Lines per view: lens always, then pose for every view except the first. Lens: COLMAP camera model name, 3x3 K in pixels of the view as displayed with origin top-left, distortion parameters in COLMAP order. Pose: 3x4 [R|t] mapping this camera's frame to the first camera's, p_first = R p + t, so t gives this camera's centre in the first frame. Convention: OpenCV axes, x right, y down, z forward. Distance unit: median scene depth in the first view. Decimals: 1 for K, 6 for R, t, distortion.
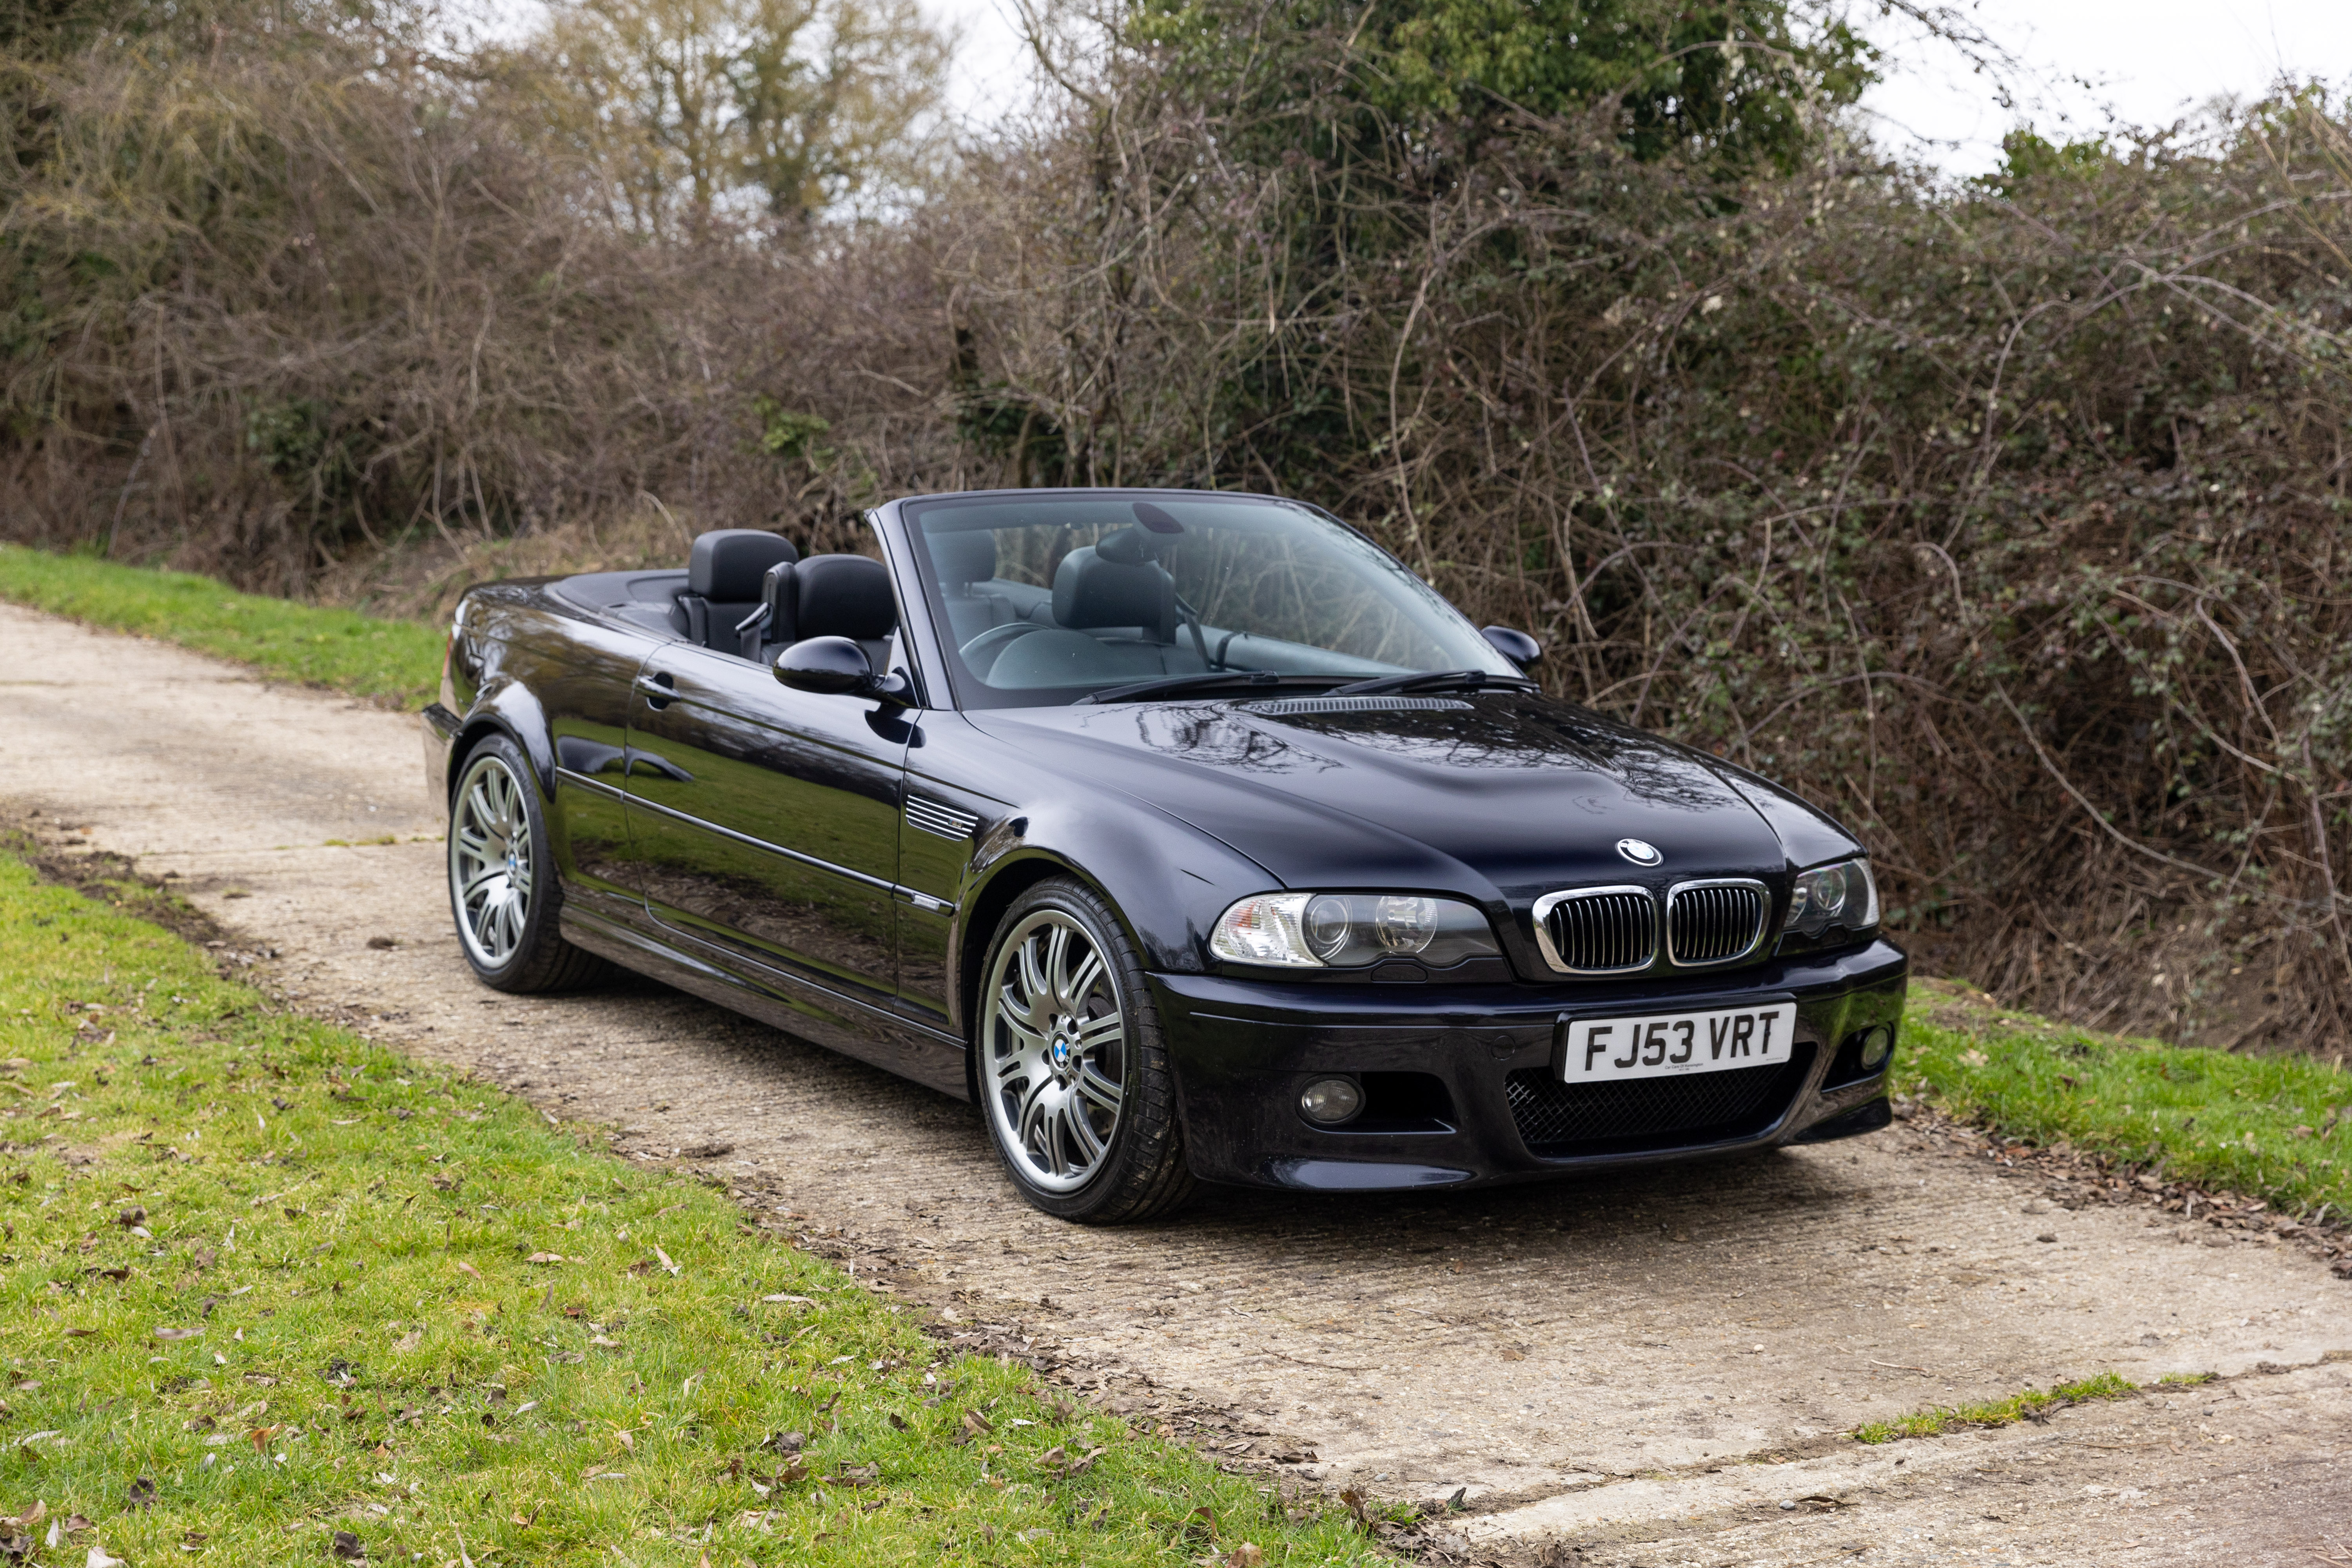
lens RADIAL K [[3817.4, 0, 1176.0], [0, 3817.4, 784.0], [0, 0, 1]] dist [0.009600, -0.103661]
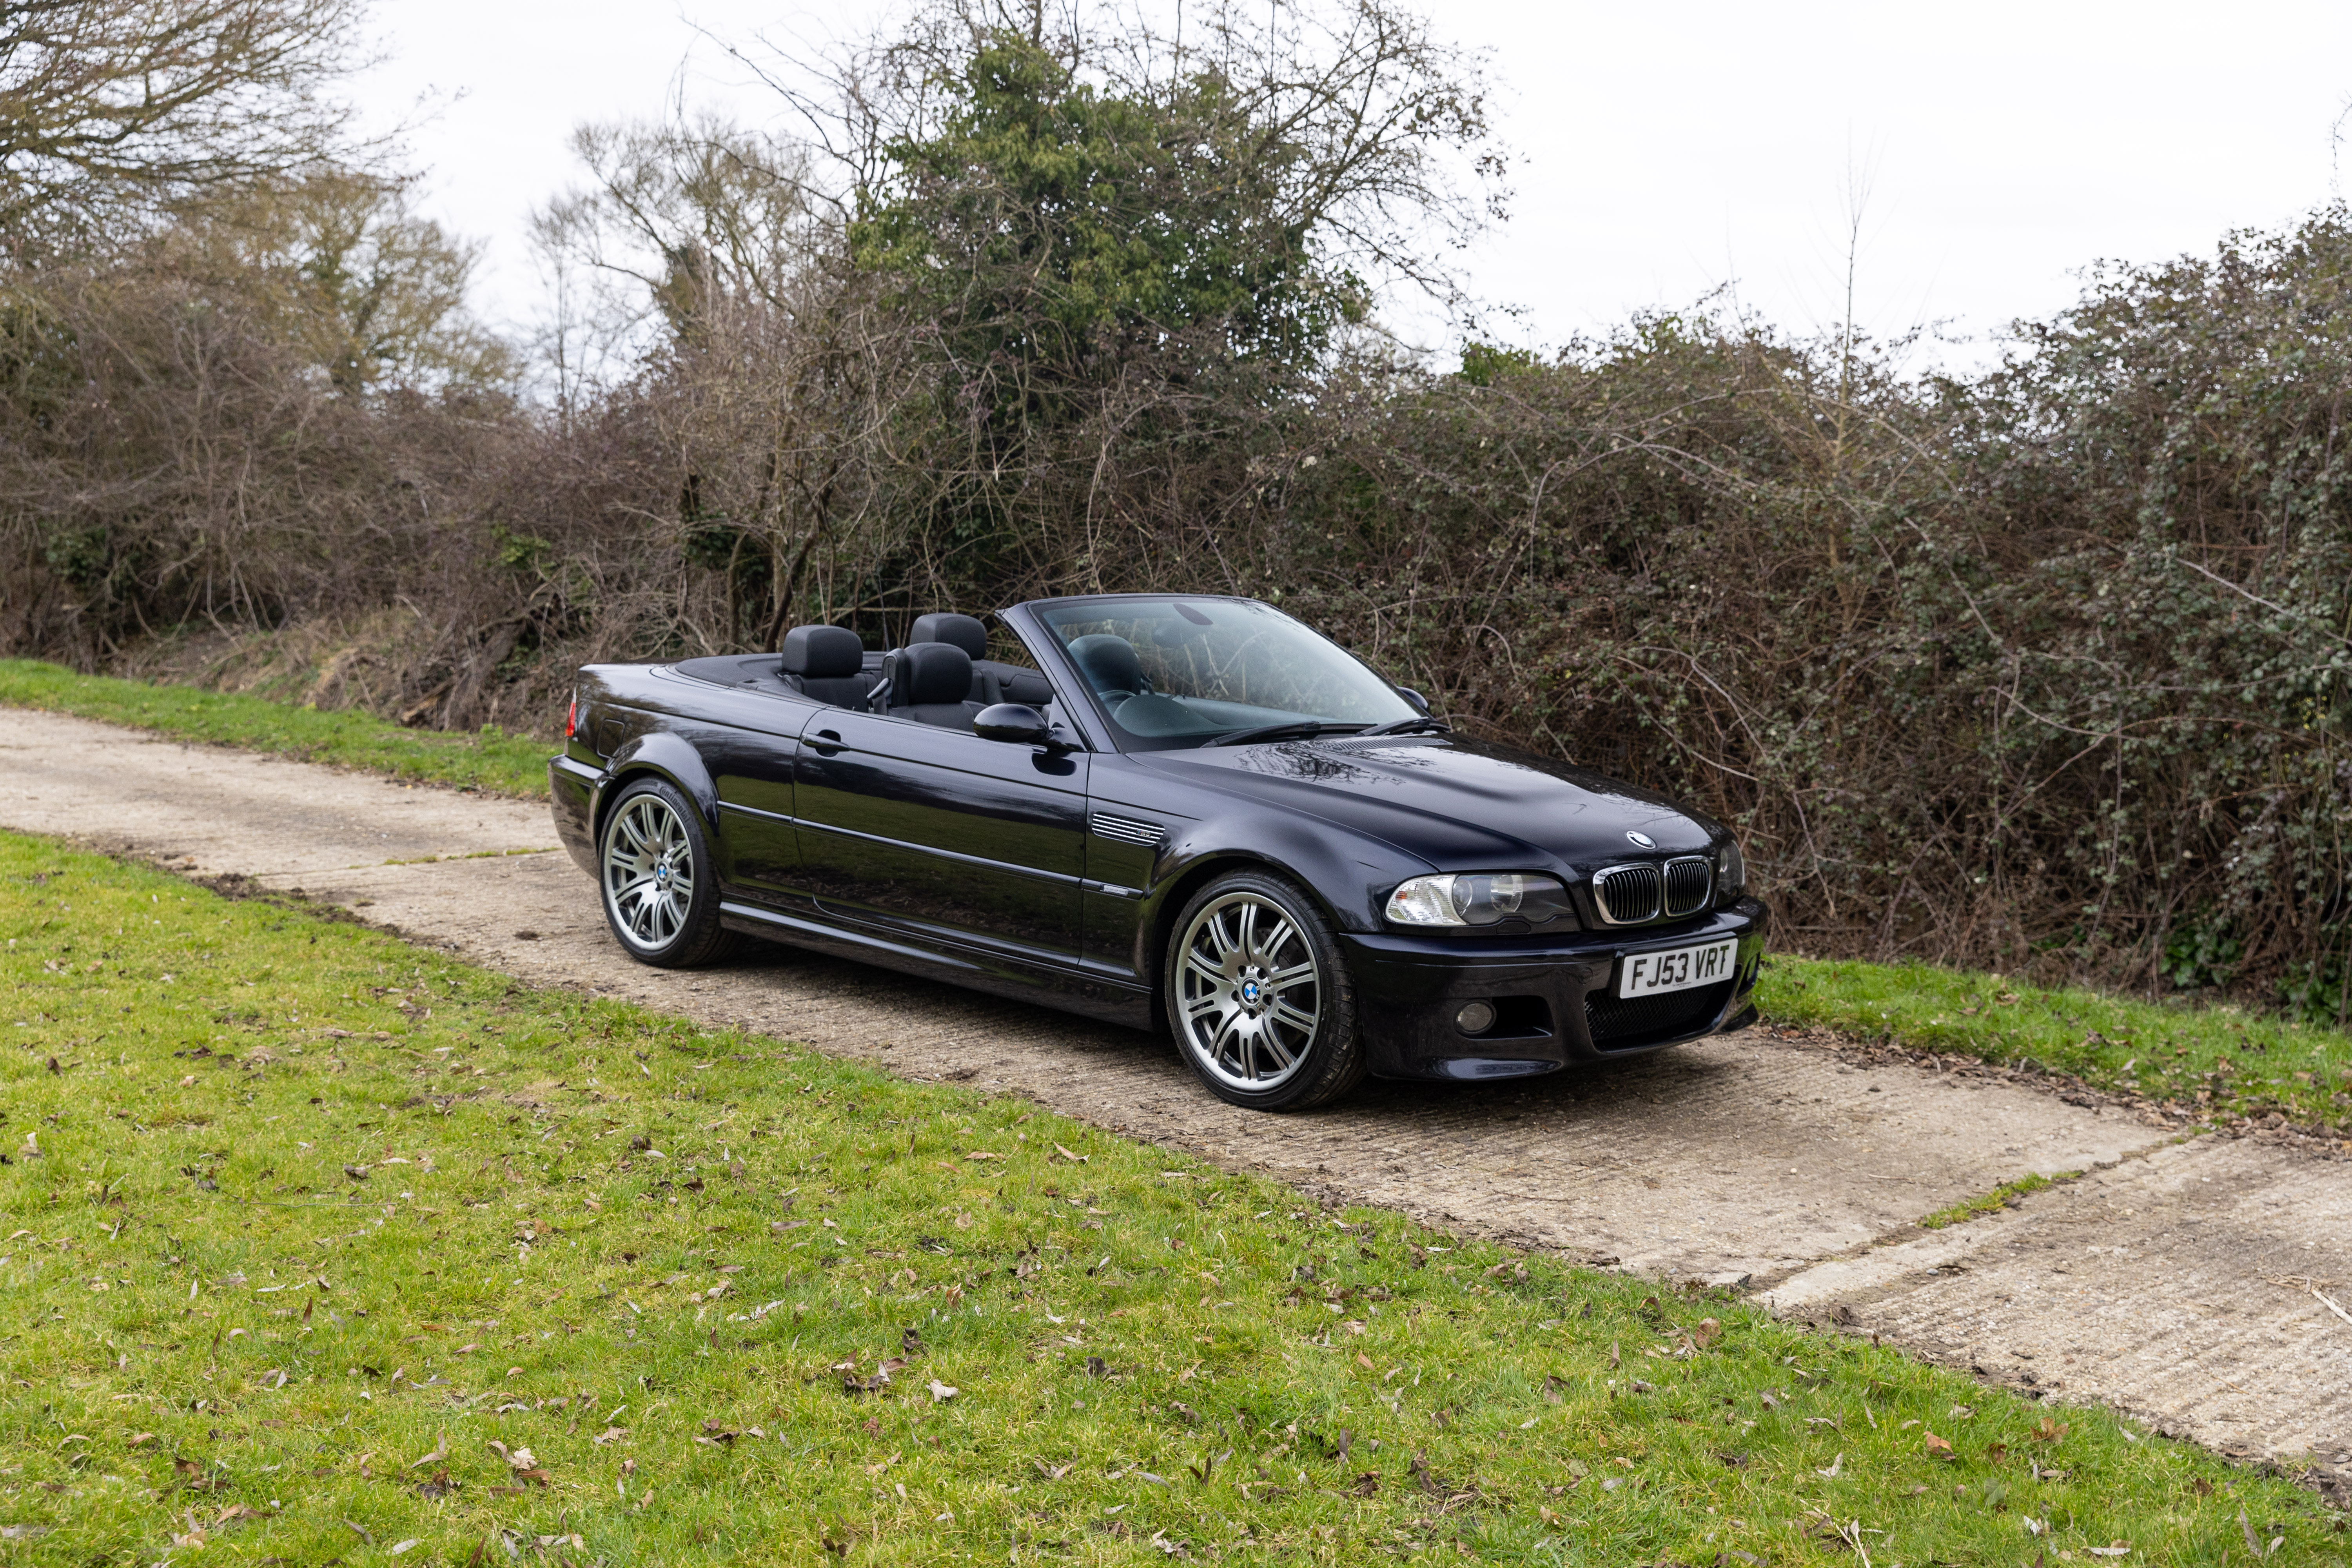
lens RADIAL K [[2719.5, 0, 1176.0], [0, 2719.5, 784.0], [0, 0, 1]] dist [-0.001380, 0.001477]
pose [[0.971247, -0.023341, 0.236925, -0.223028], [0.024366, 0.999702, -0.001399, -0.004850], [-0.236822, 0.007132, 0.971527, 0.019148]]
